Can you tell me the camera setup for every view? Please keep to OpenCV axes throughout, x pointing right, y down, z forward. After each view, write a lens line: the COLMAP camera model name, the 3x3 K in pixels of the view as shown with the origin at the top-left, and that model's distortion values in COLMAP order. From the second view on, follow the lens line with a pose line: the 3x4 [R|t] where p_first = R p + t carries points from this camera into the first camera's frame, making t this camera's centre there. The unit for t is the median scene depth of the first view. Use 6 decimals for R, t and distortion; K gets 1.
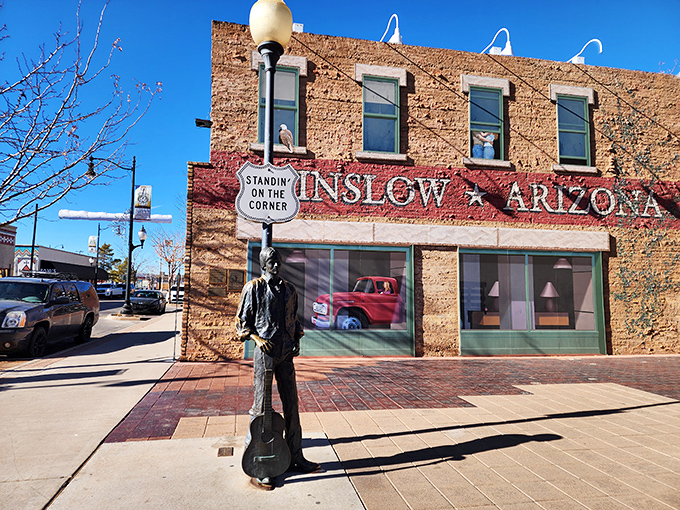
lens RADIAL K [[453.5, 0, 341.1], [0, 453.5, 253.8], [0, 0, 1]] dist [0.004018, 0.000571]
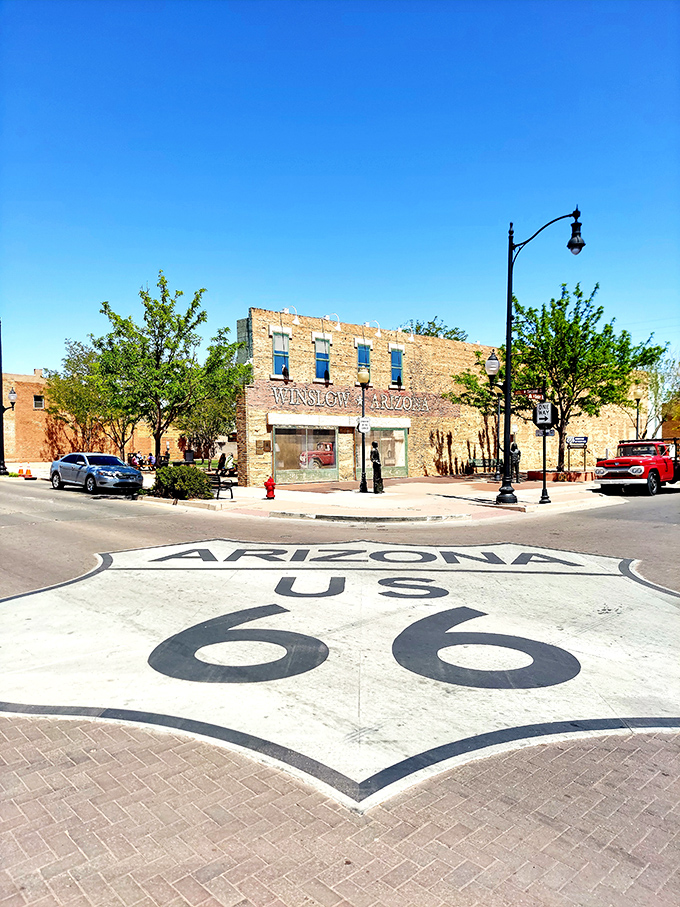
lens RADIAL K [[637.7, 0, 339.8], [0, 637.7, 452.0], [0, 0, 1]] dist [-0.000263, 0.000020]
pose [[0.854310, -0.013402, 0.519592, -1.193729], [-0.031891, 0.996432, 0.078137, -0.115775], [-0.518785, -0.083324, 0.850834, -1.313630]]
